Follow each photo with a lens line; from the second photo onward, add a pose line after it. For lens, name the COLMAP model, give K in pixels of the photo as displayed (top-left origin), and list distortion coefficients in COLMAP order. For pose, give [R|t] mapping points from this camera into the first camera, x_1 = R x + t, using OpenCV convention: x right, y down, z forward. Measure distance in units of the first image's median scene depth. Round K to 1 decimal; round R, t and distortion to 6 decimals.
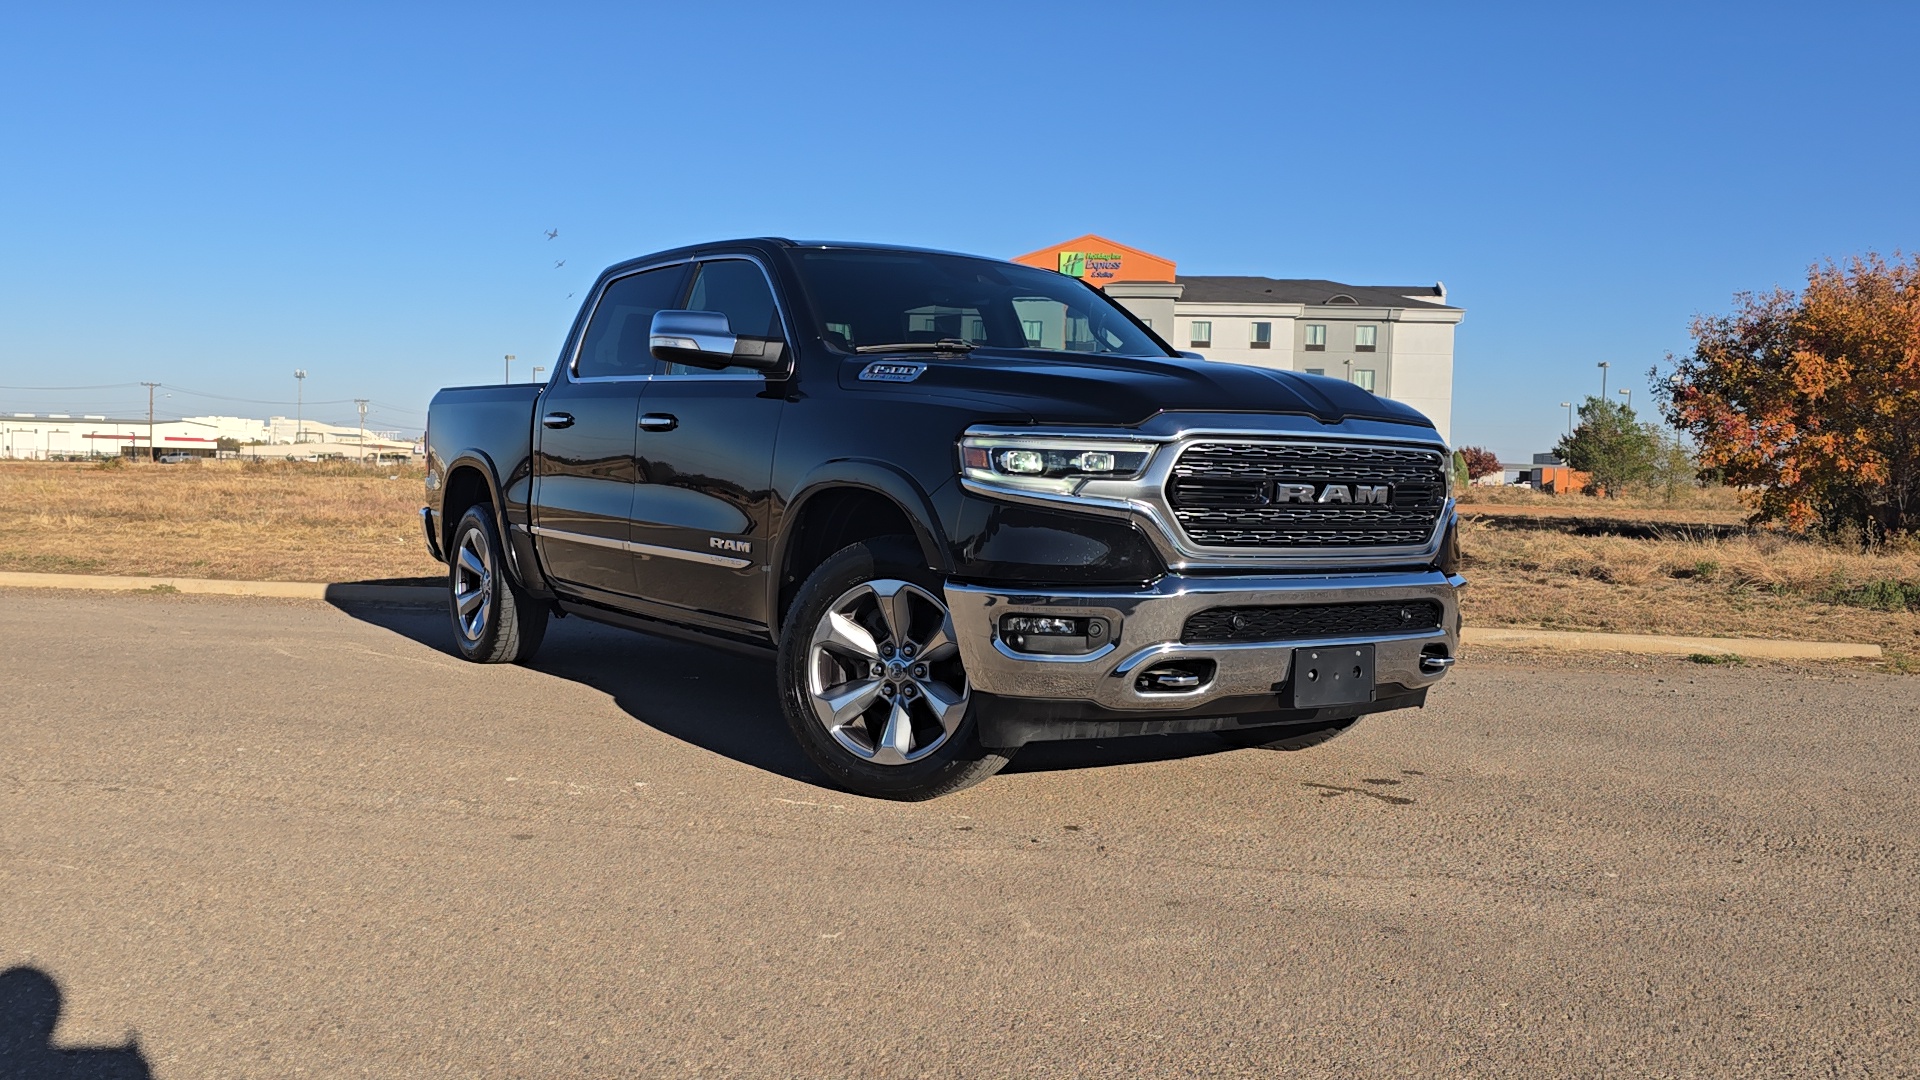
lens RADIAL K [[1645.4, 0, 977.4], [0, 1645.4, 538.8], [0, 0, 1]] dist [0.008220, 0.007732]
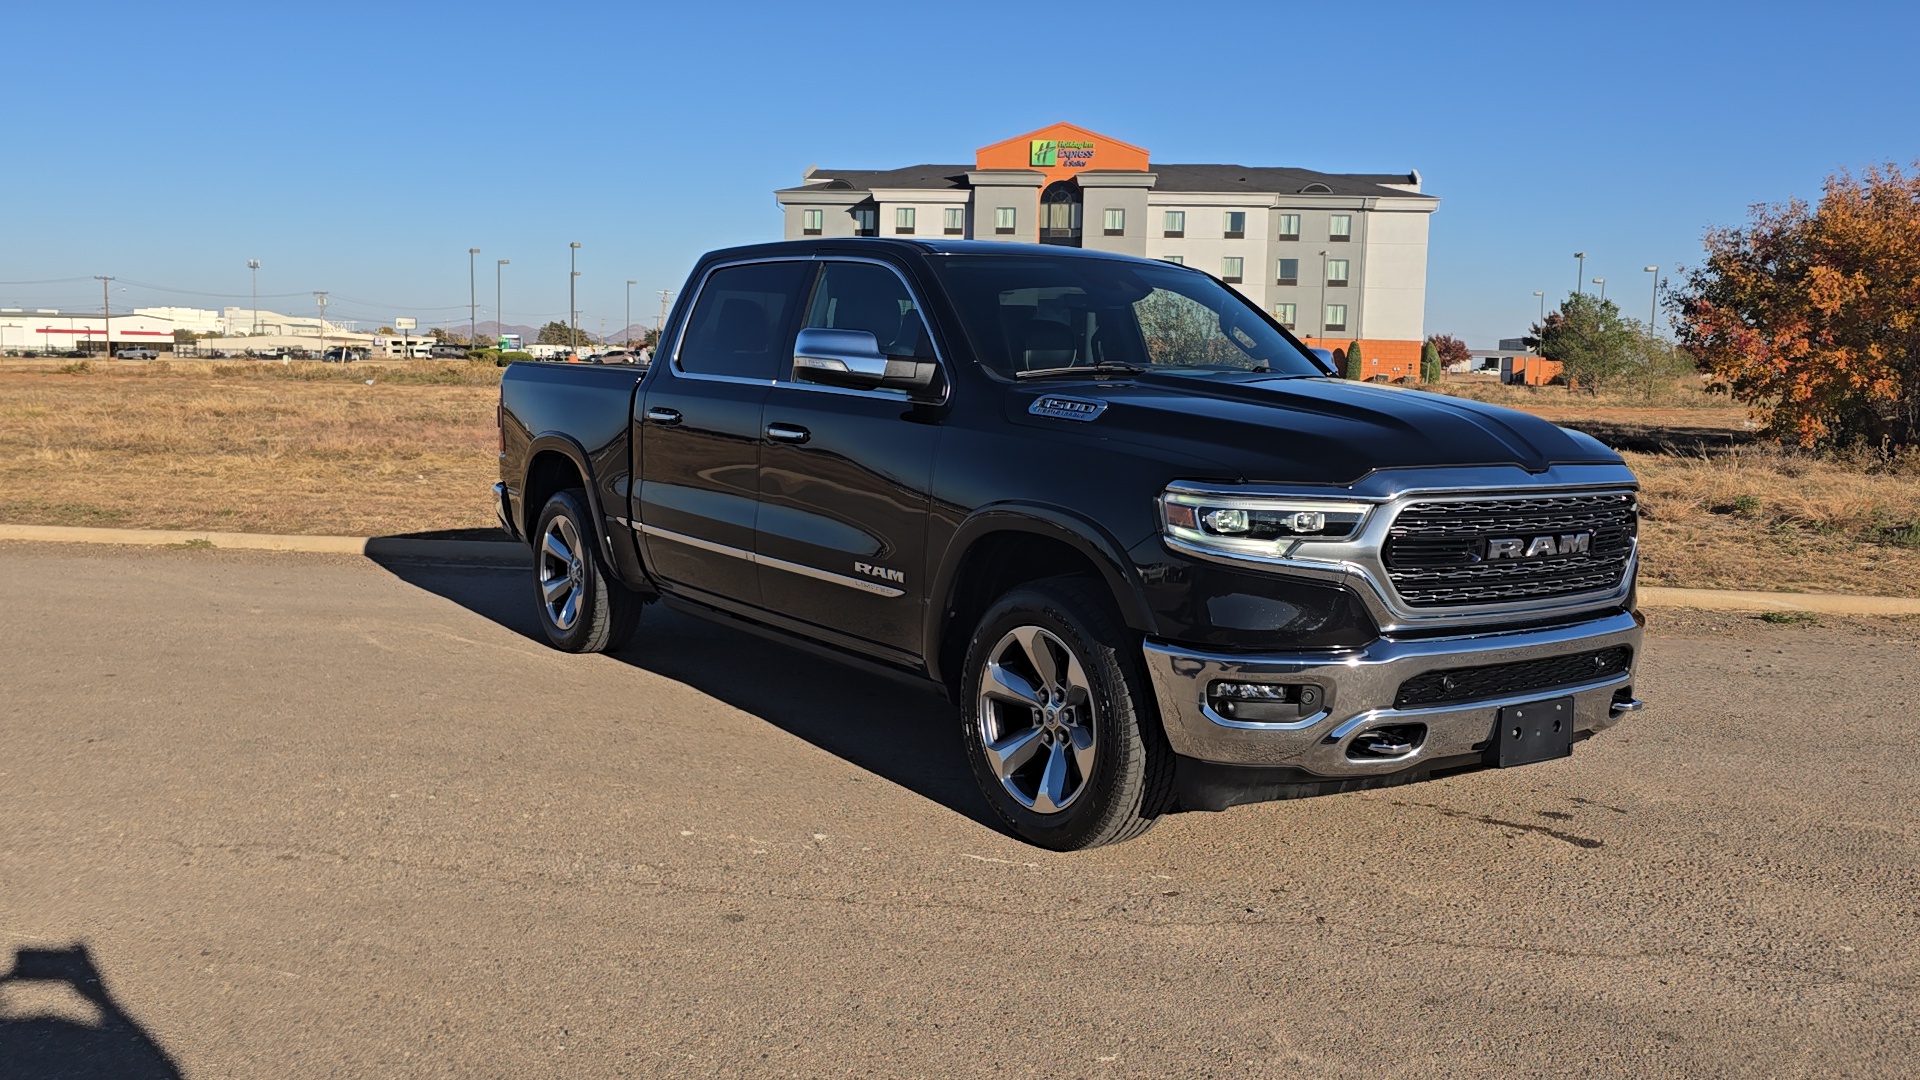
lens RADIAL K [[1654.8, 0, 954.5], [0, 1654.8, 503.8], [0, 0, 1]] dist [0.018517, -0.008507]
pose [[0.999901, -0.002247, 0.013908, -0.057819], [0.001542, 0.998724, 0.050476, -0.041510], [-0.014003, -0.050450, 0.998628, 0.012112]]
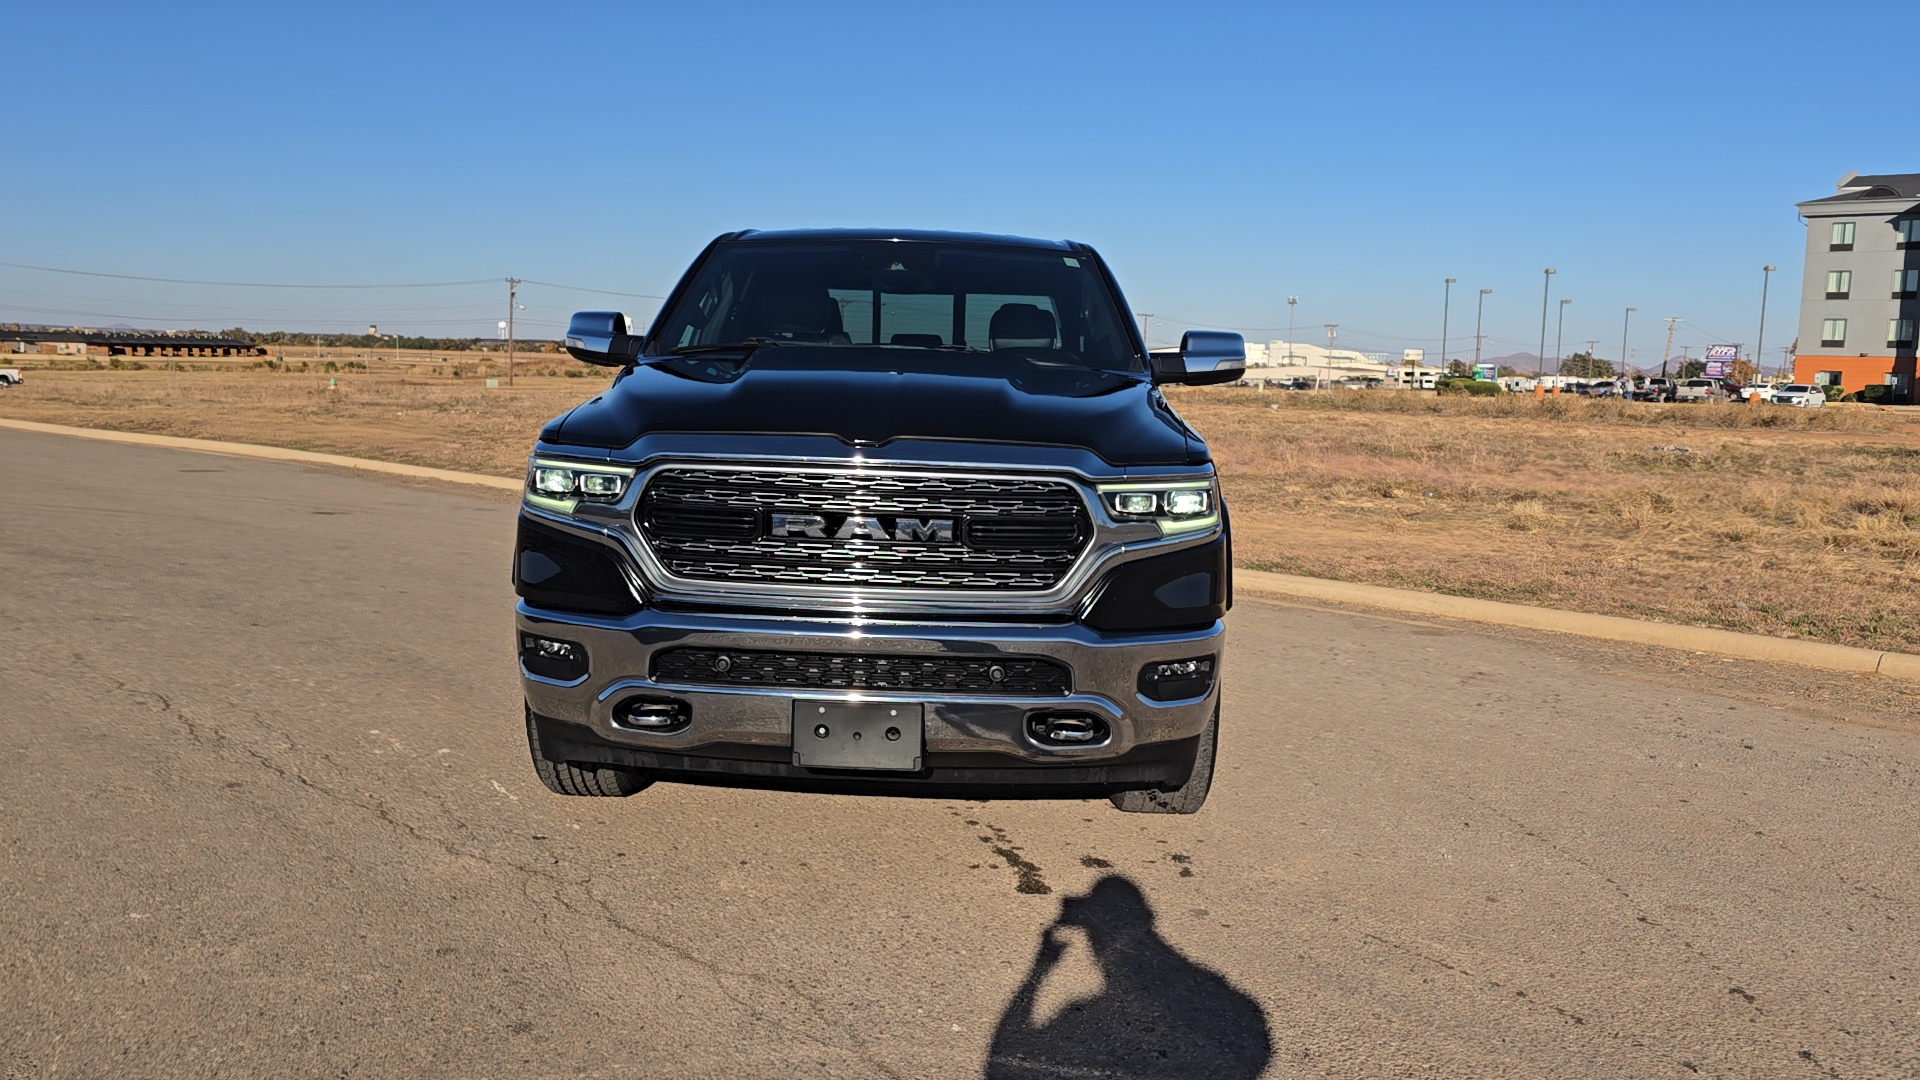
lens RADIAL K [[1645.4, 0, 977.4], [0, 1645.4, 538.8], [0, 0, 1]] dist [0.008220, 0.007732]
pose [[0.809926, 0.062900, -0.583150, 0.314382], [-0.033452, 0.997569, 0.061139, -0.031102], [0.585578, -0.030010, 0.810060, 0.135162]]
